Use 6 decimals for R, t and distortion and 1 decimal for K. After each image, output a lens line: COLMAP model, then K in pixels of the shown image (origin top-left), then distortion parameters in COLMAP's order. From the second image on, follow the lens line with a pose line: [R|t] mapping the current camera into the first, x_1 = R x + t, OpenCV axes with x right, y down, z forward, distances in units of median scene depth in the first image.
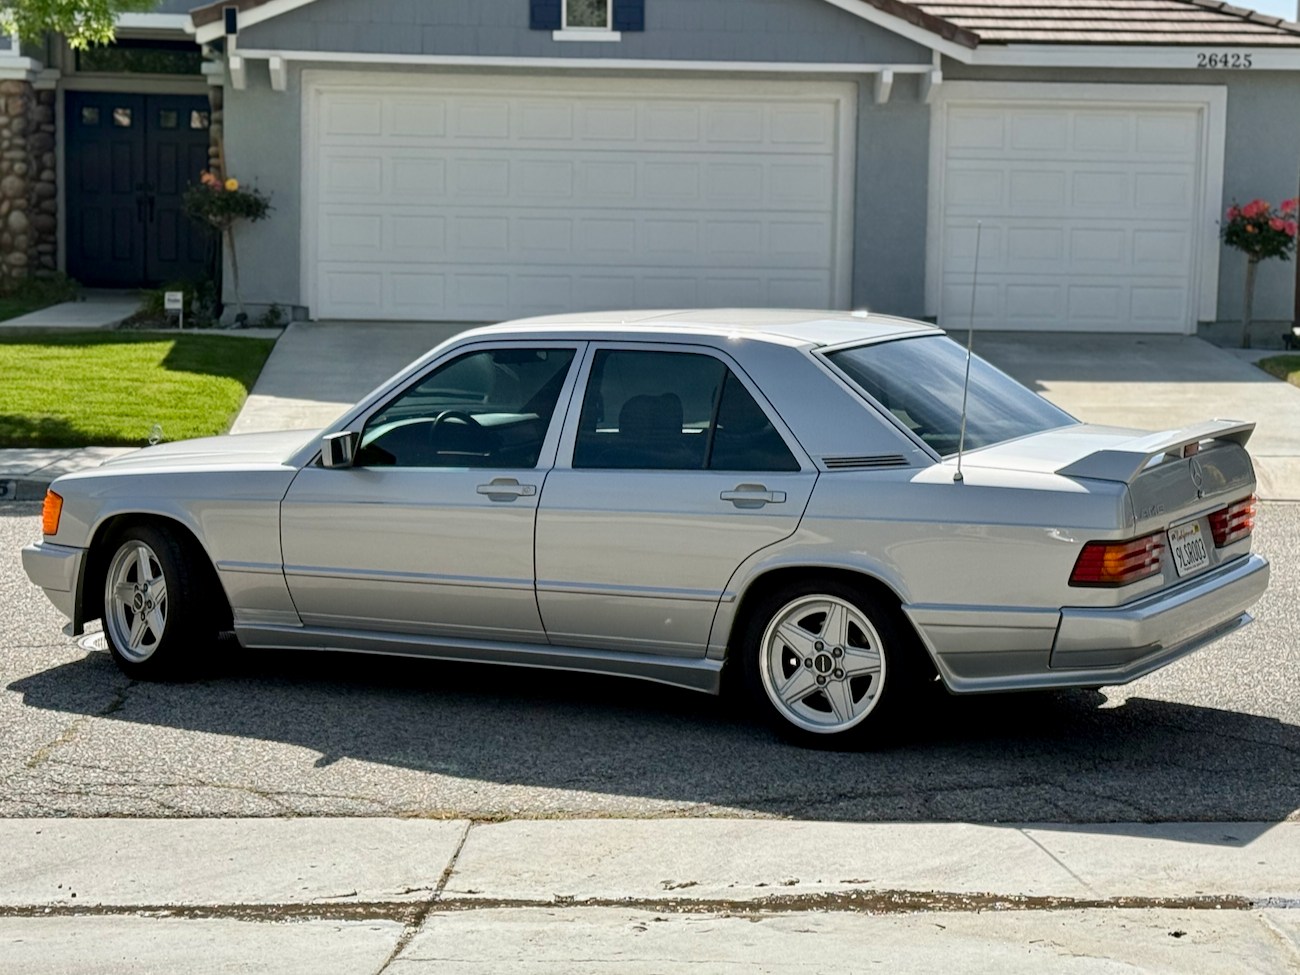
lens RADIAL K [[3158.4, 0, 650.0], [0, 3158.4, 487.5], [0, 0, 1]] dist [0.143047, 0.134788]
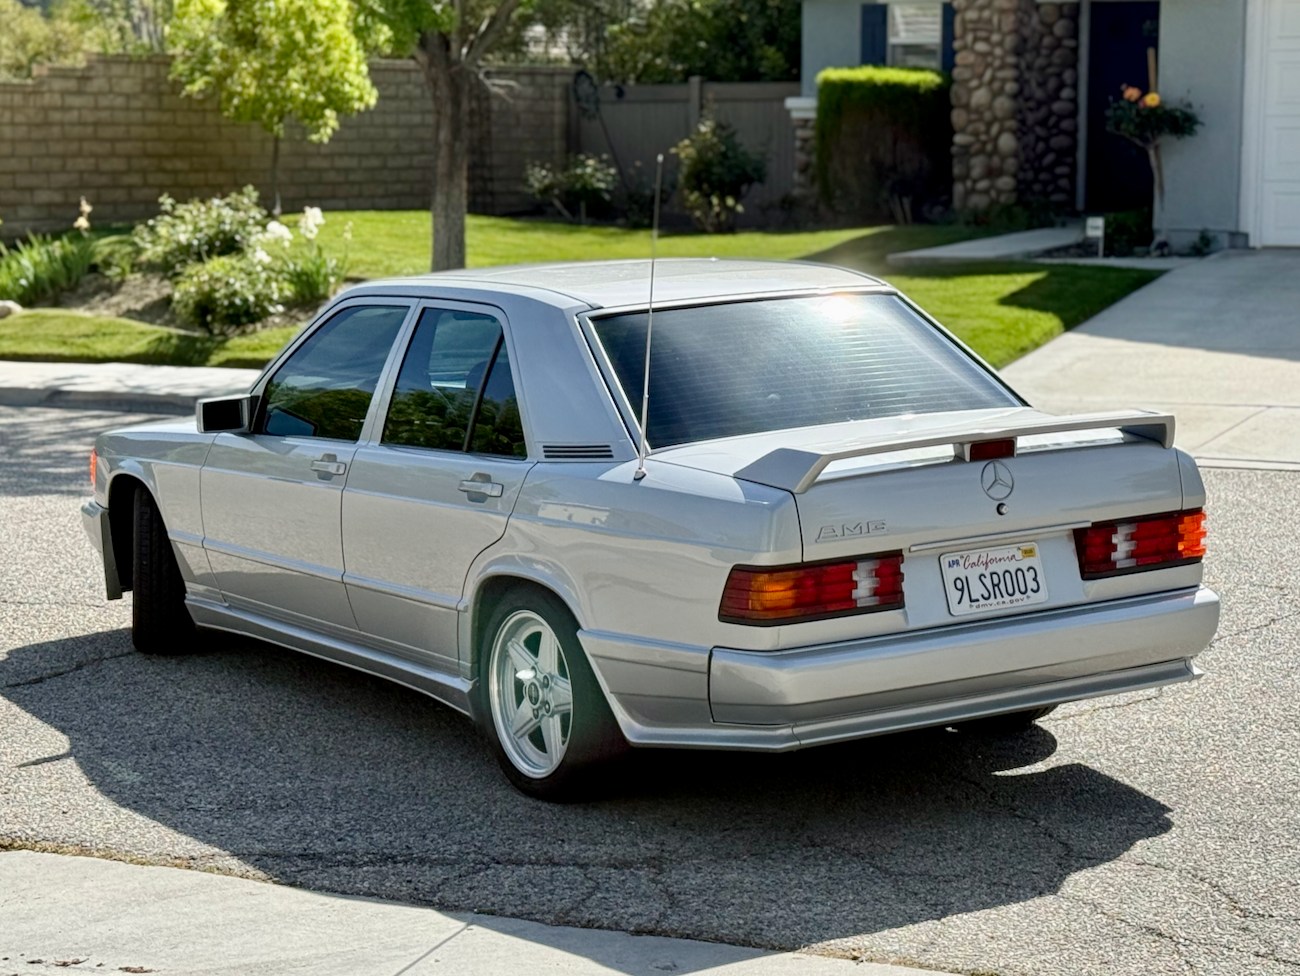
lens RADIAL K [[3158.4, 0, 650.0], [0, 3158.4, 488.0], [0, 0, 1]] dist [0.143047, 0.134788]
pose [[0.840228, 0.042238, -0.540585, 0.245720], [-0.026460, 0.998968, 0.036926, -0.013768], [0.541587, -0.016723, 0.840479, 0.150988]]
